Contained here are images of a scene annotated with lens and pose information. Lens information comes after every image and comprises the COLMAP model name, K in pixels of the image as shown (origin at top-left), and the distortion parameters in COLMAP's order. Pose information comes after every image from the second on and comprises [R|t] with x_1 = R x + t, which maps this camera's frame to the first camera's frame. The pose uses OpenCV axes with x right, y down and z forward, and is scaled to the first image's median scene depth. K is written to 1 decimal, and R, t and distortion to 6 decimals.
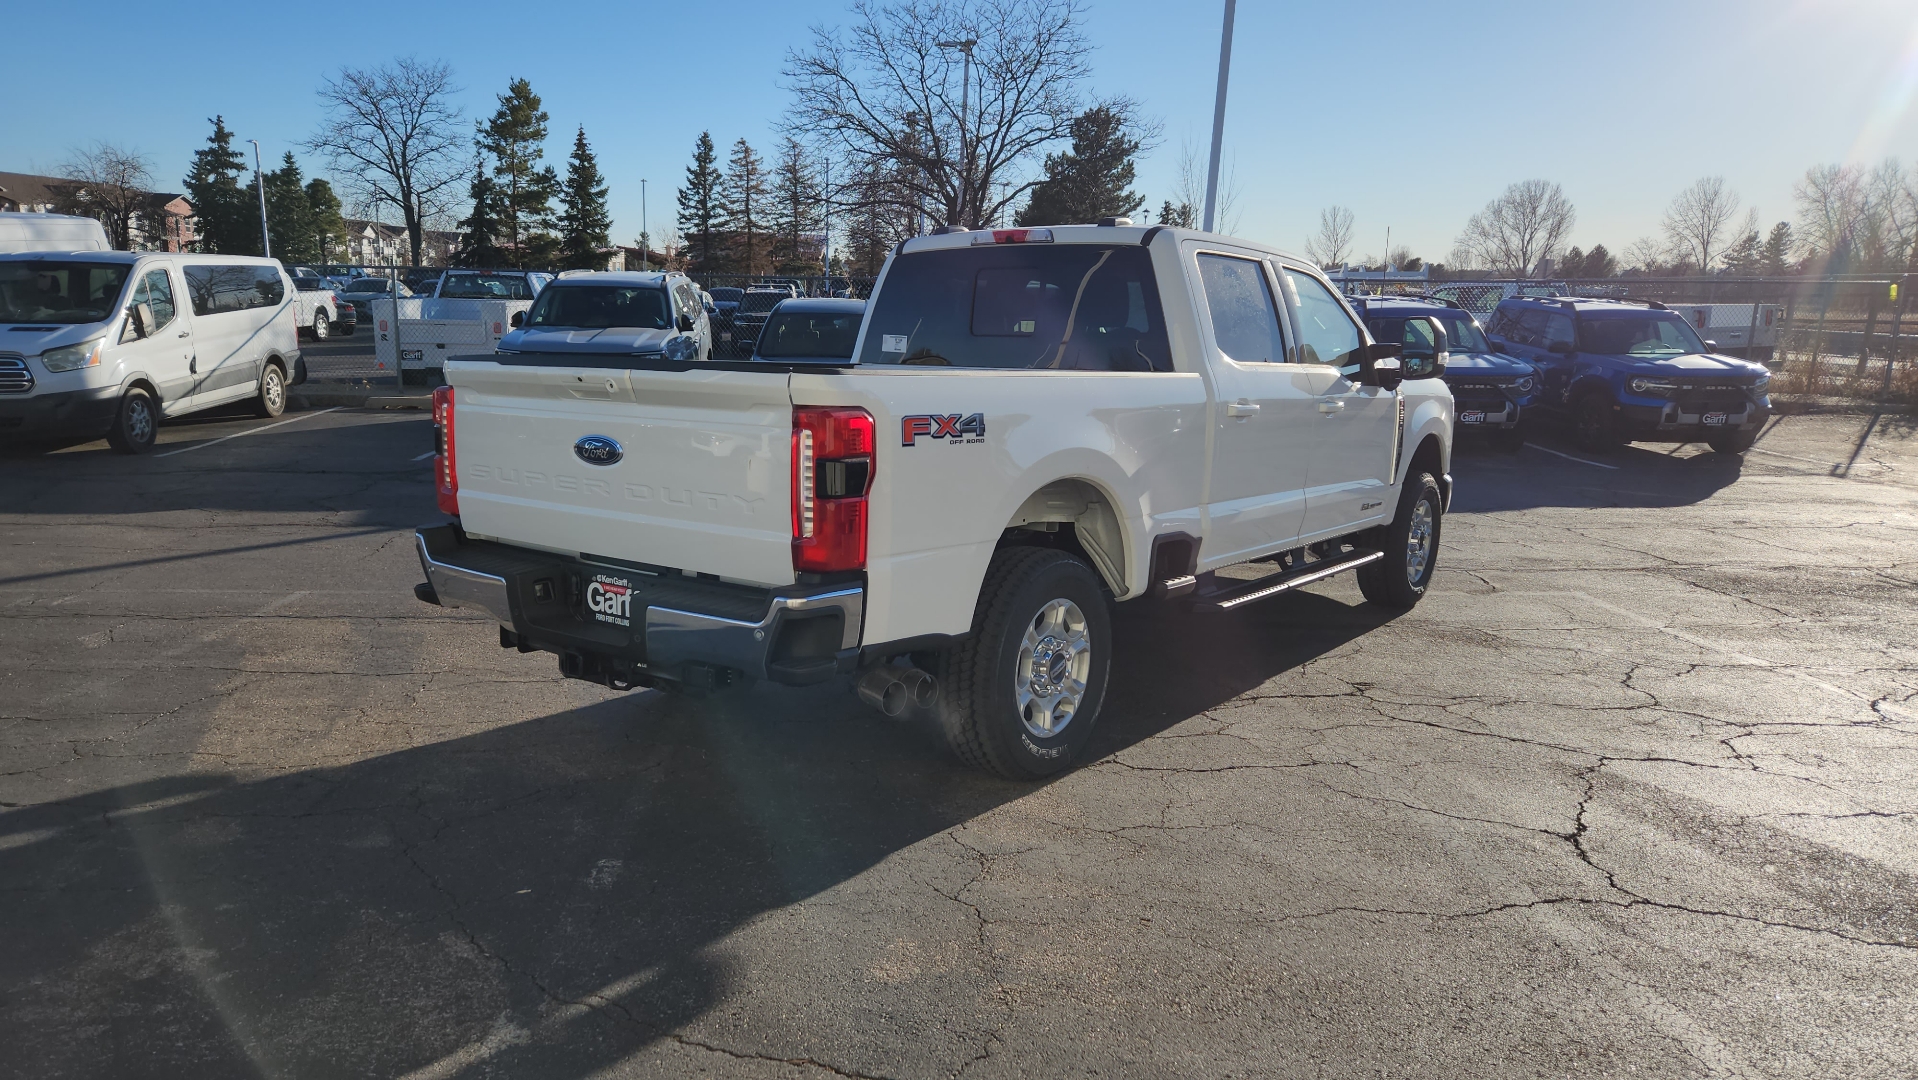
lens RADIAL K [[1260.3, 0, 925.1], [0, 1260.3, 543.2], [0, 0, 1]] dist [0.072051, -0.060849]
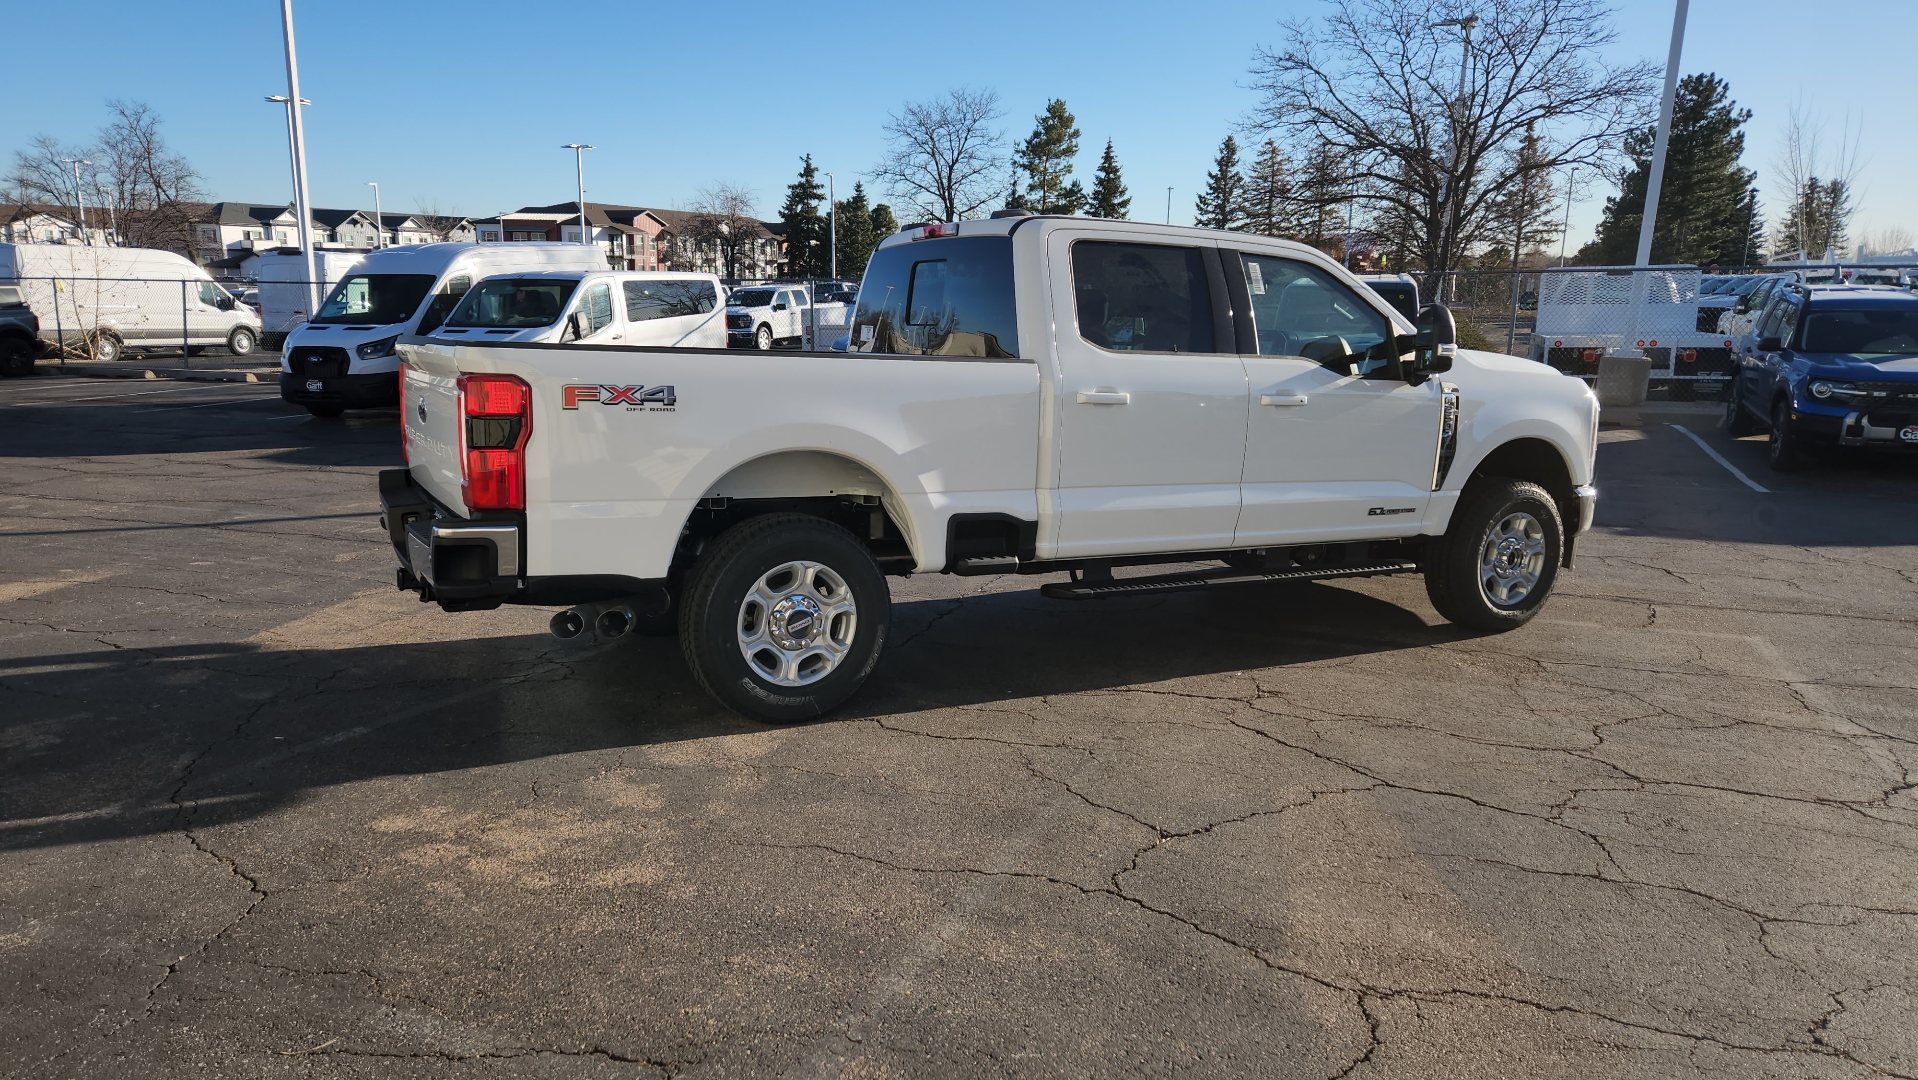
lens RADIAL K [[1262.0, 0, 918.2], [0, 1262.0, 535.8], [0, 0, 1]] dist [0.075507, -0.065285]
pose [[0.910881, 0.063147, -0.407809, 0.031835], [-0.067662, 0.997703, 0.003361, 0.000602], [0.407085, 0.024532, 0.913061, 0.002056]]
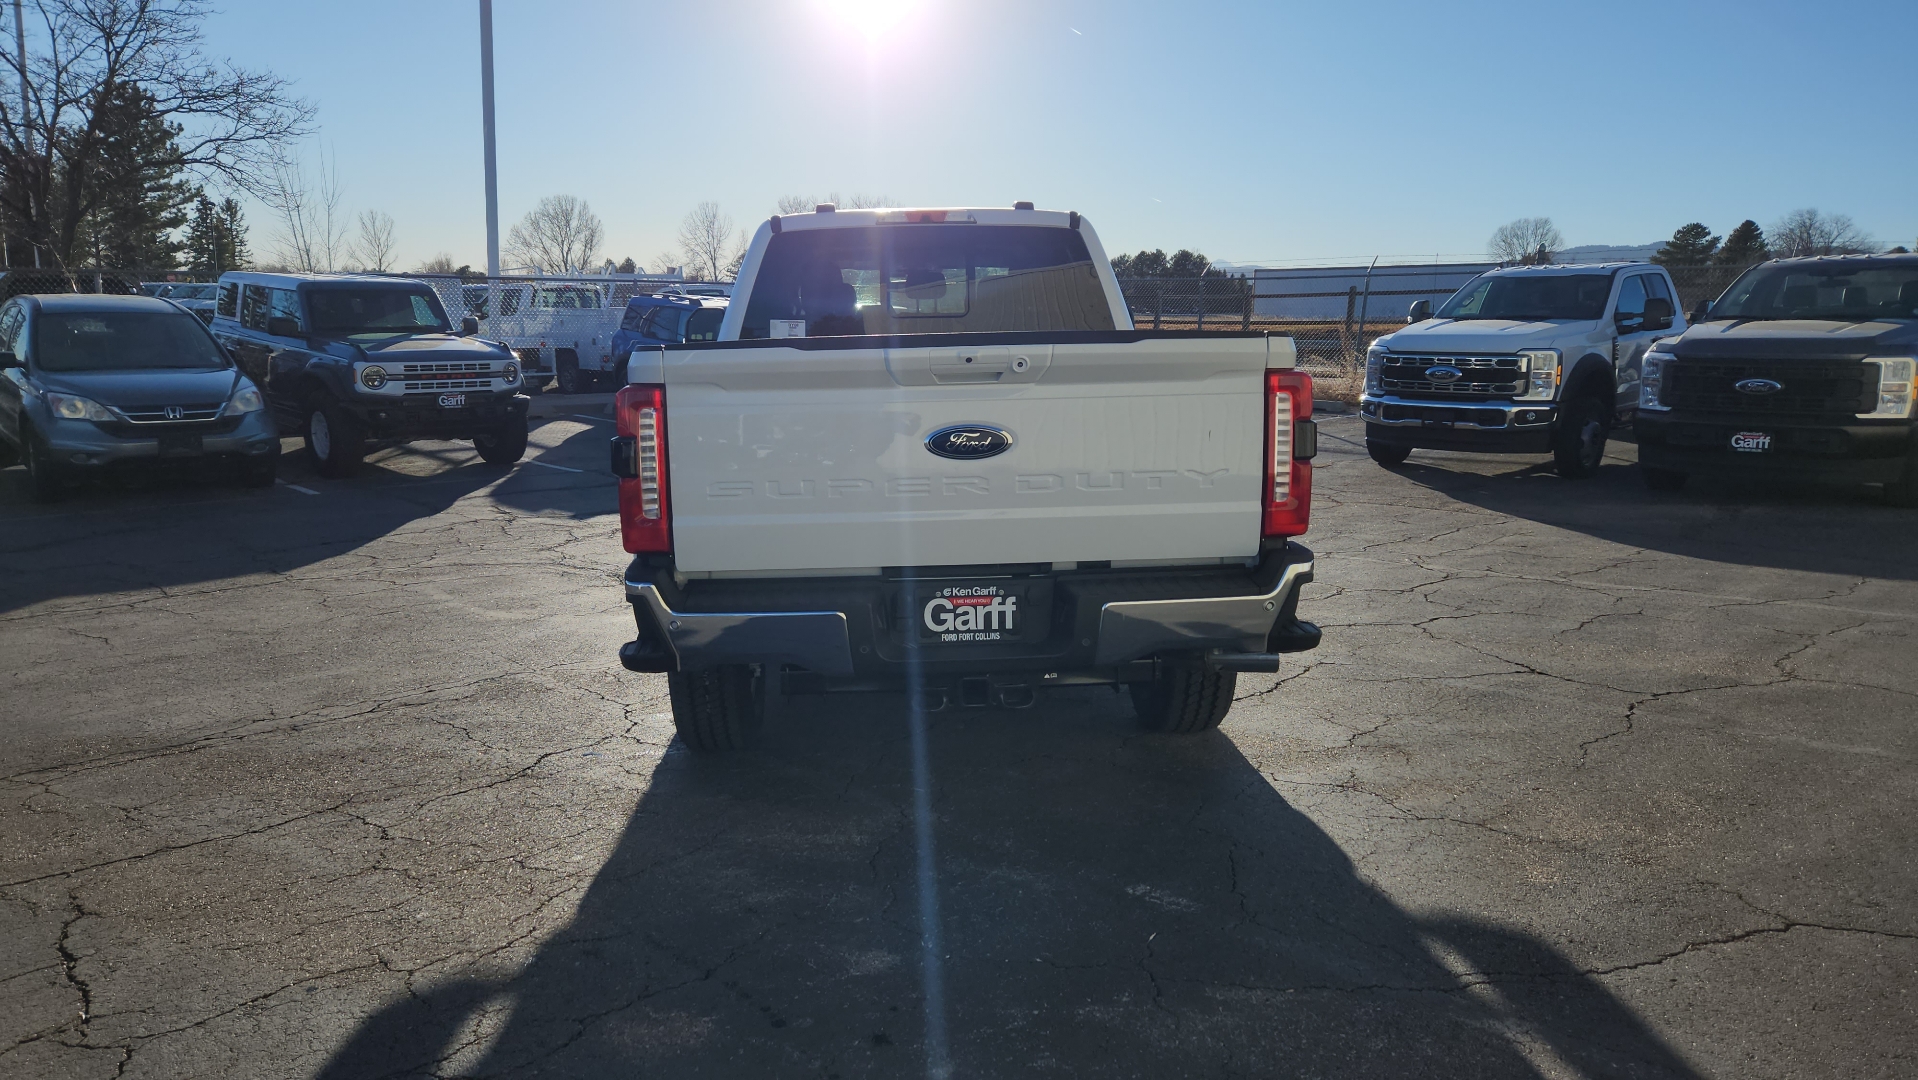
lens RADIAL K [[1262.0, 0, 918.2], [0, 1262.0, 535.8], [0, 0, 1]] dist [0.075507, -0.065285]
pose [[0.767241, -0.123182, 0.629418, -0.037191], [0.130148, 0.990867, 0.035273, -0.001992], [-0.628015, 0.054854, 0.776266, 0.015826]]
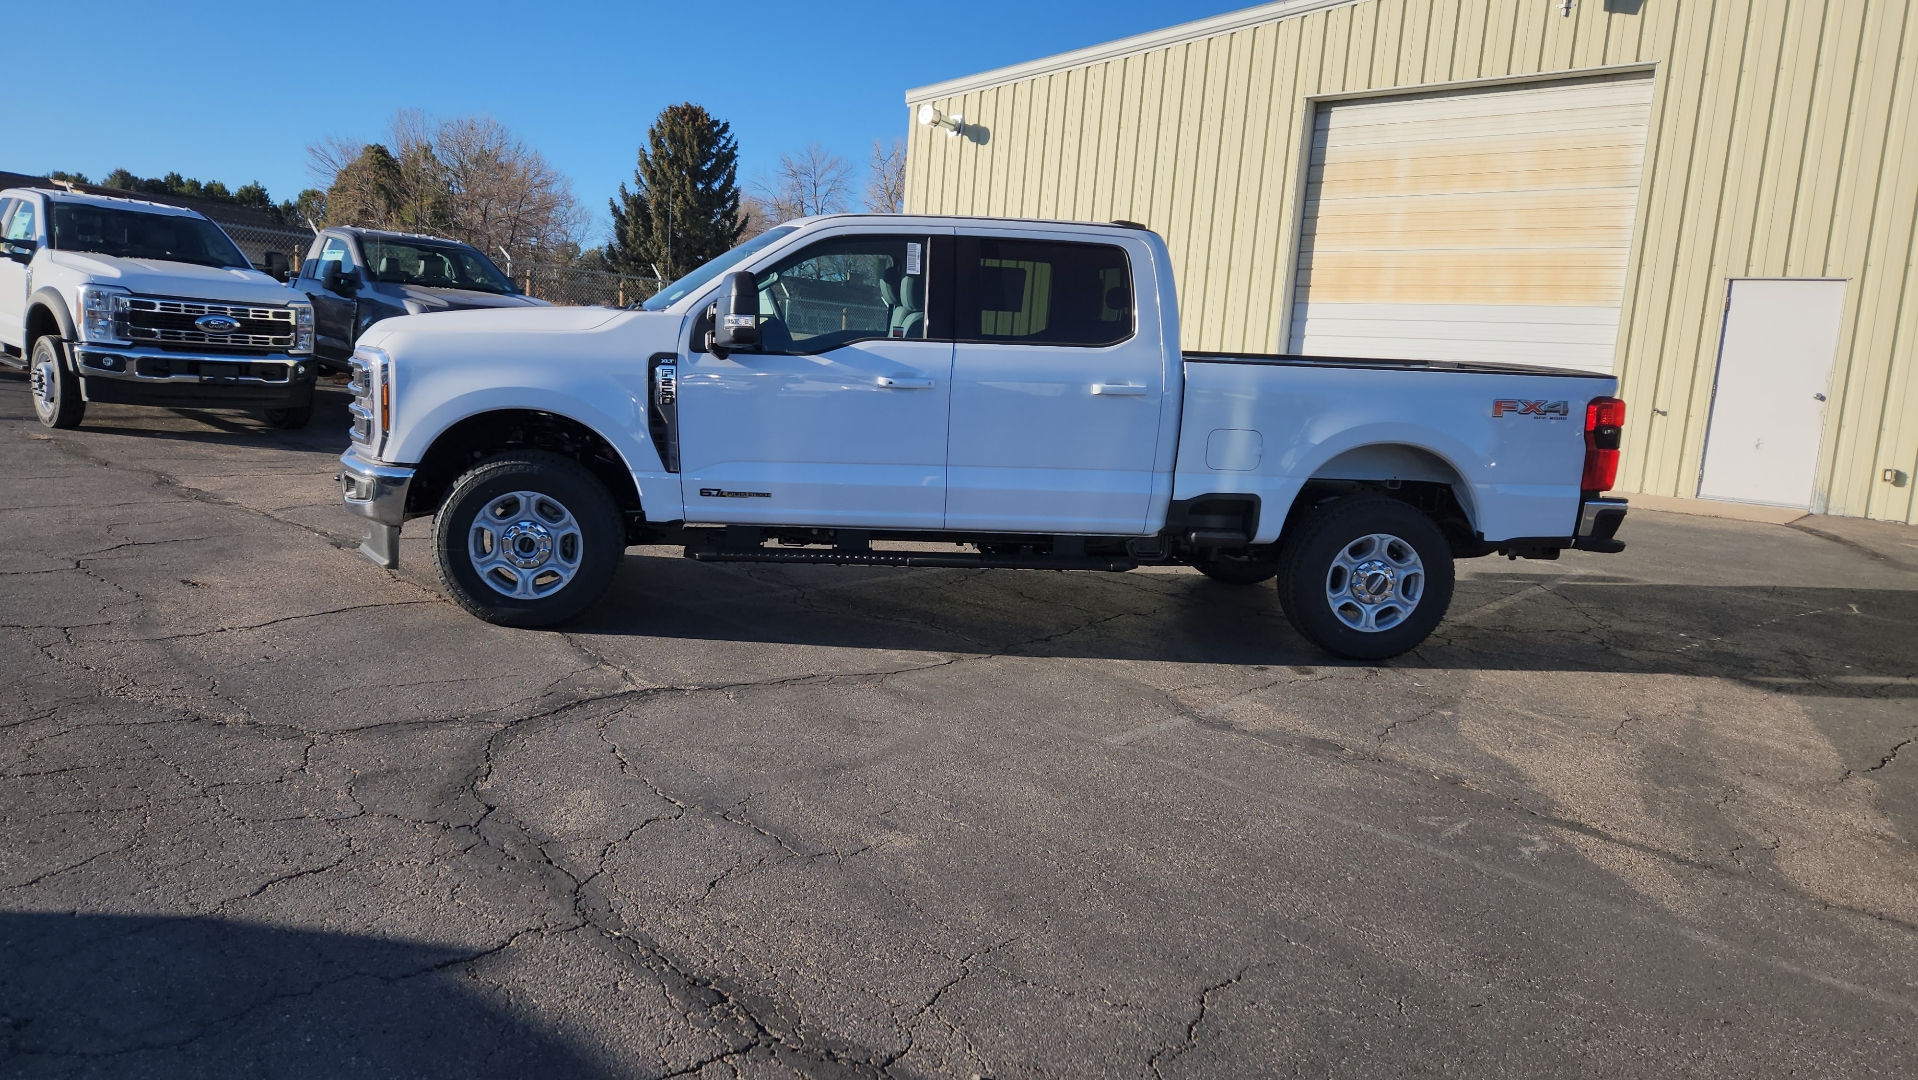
lens RADIAL K [[1267.3, 0, 923.1], [0, 1267.3, 534.8], [0, 0, 1]] dist [0.076371, -0.061967]
pose [[-0.686743, -0.179935, 0.704278, -0.044008], [0.044026, 0.956804, 0.287382, -0.021013], [-0.725566, 0.228364, -0.649156, 0.125734]]
